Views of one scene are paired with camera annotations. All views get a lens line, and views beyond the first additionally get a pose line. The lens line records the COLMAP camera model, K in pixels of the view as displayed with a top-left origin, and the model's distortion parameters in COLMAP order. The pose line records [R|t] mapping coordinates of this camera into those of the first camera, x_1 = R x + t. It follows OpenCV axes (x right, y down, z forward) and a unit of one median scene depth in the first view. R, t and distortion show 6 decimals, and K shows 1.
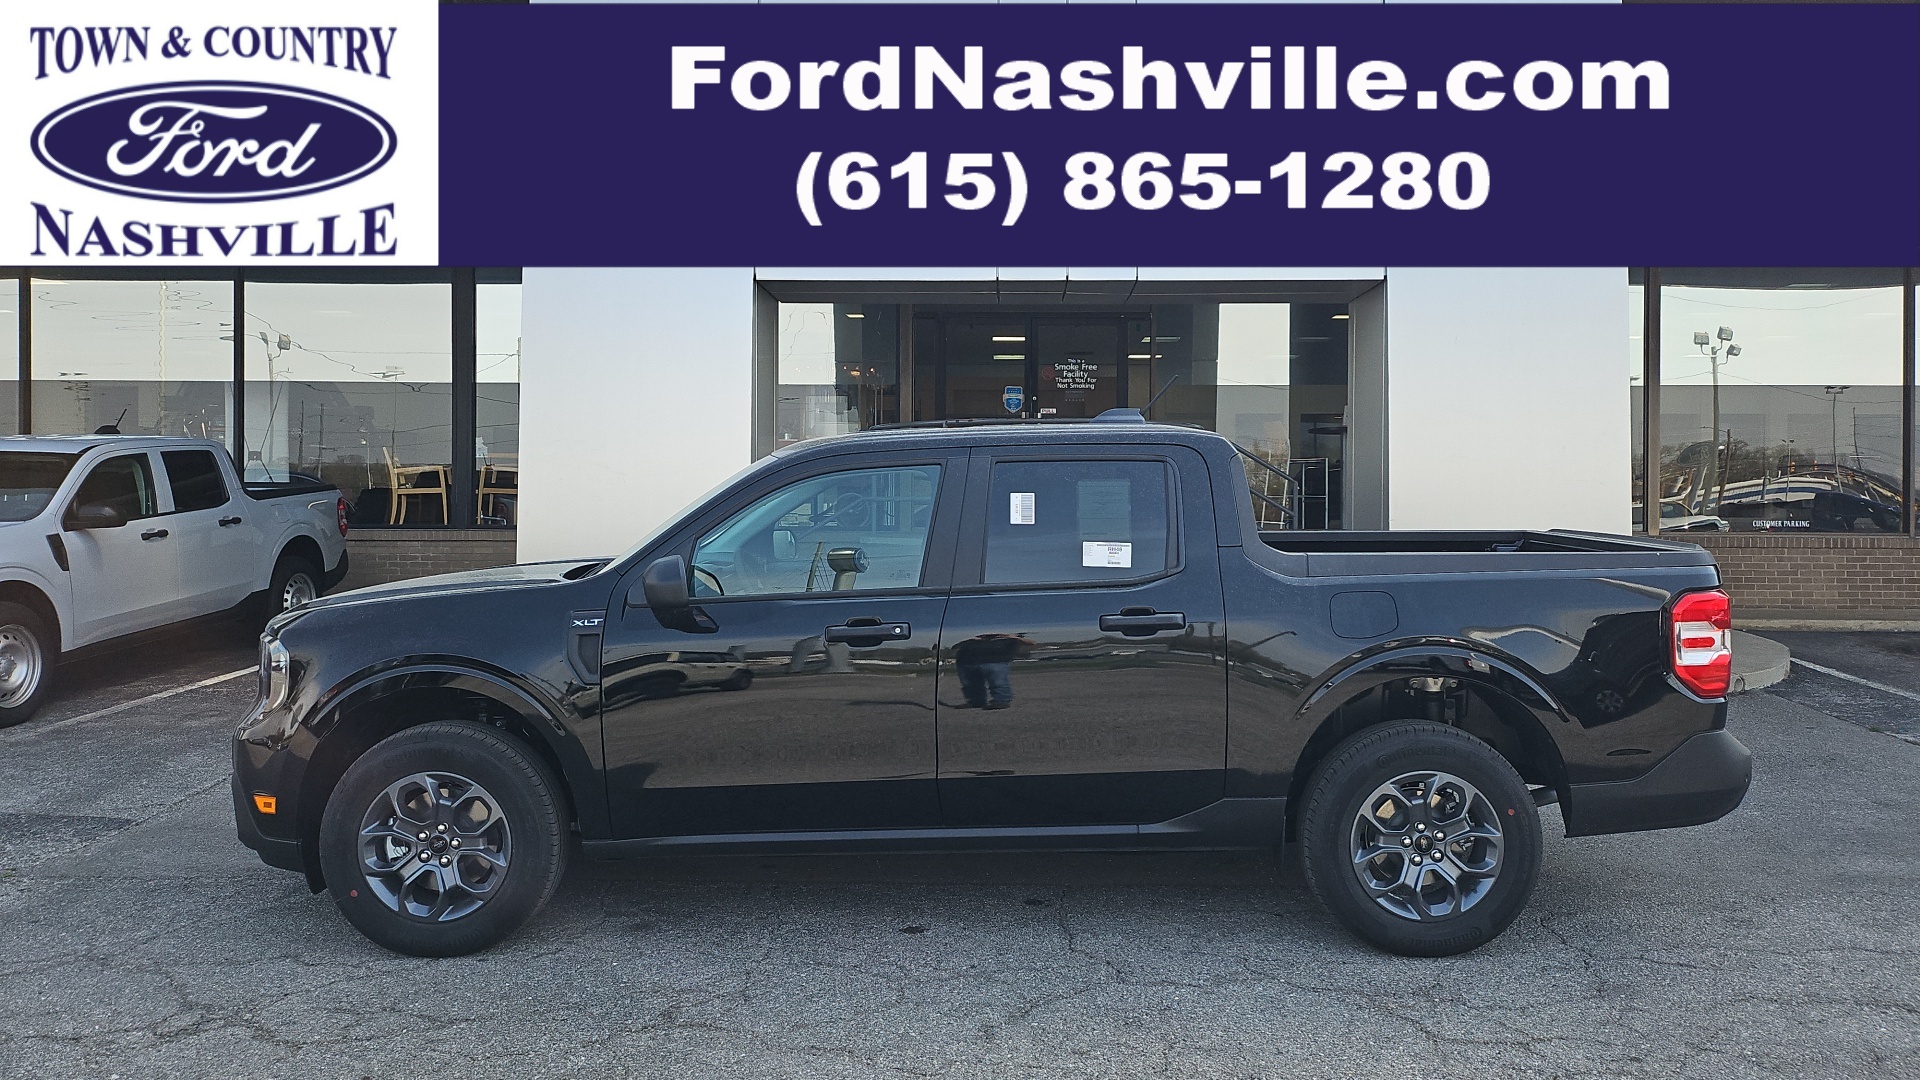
lens RADIAL K [[1379.6, 0, 960.0], [0, 1379.6, 540.0], [0, 0, 1]] dist [0.037403, -0.057565]
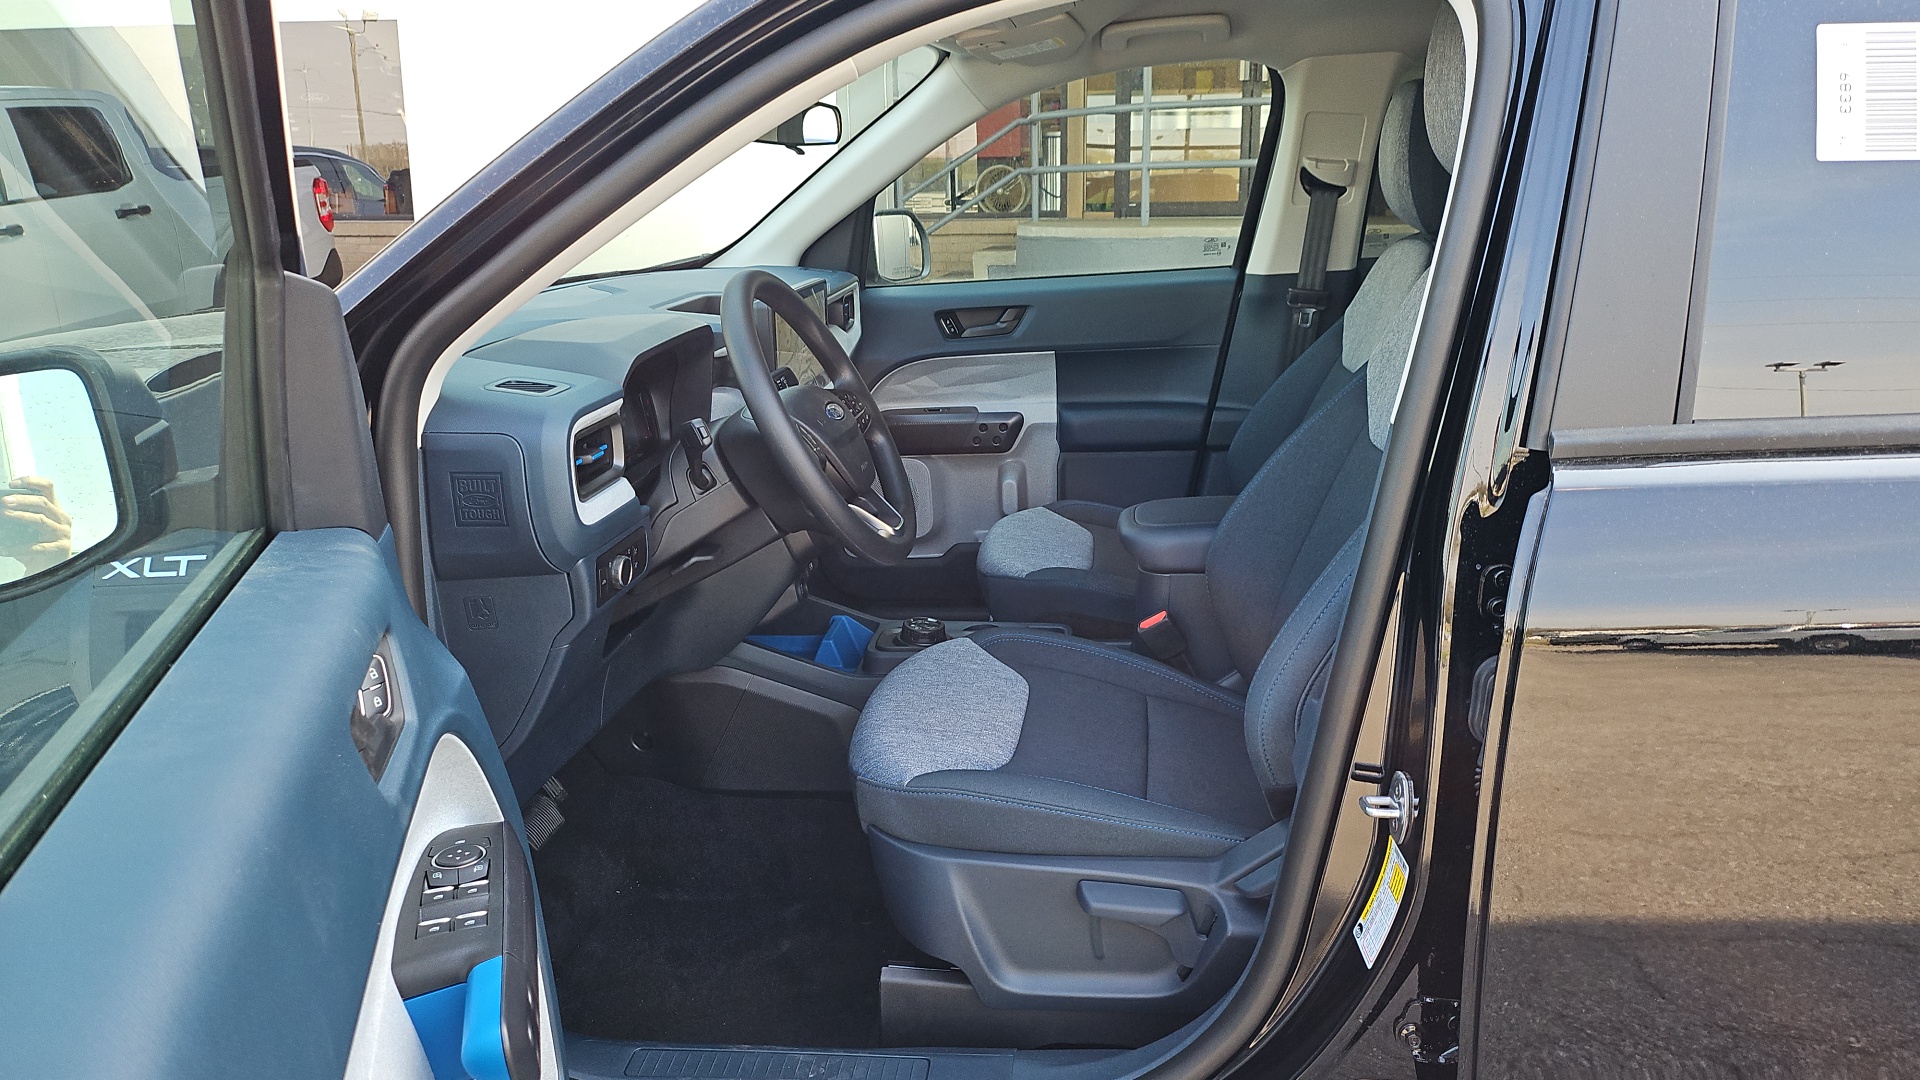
lens RADIAL K [[1379.6, 0, 960.0], [0, 1379.6, 540.0], [0, 0, 1]] dist [0.037403, -0.057565]
pose [[0.995664, 0.012151, -0.092227, -0.038846], [0.008389, 0.975664, 0.219111, -0.001300], [0.092645, -0.218934, 0.971331, 0.315632]]
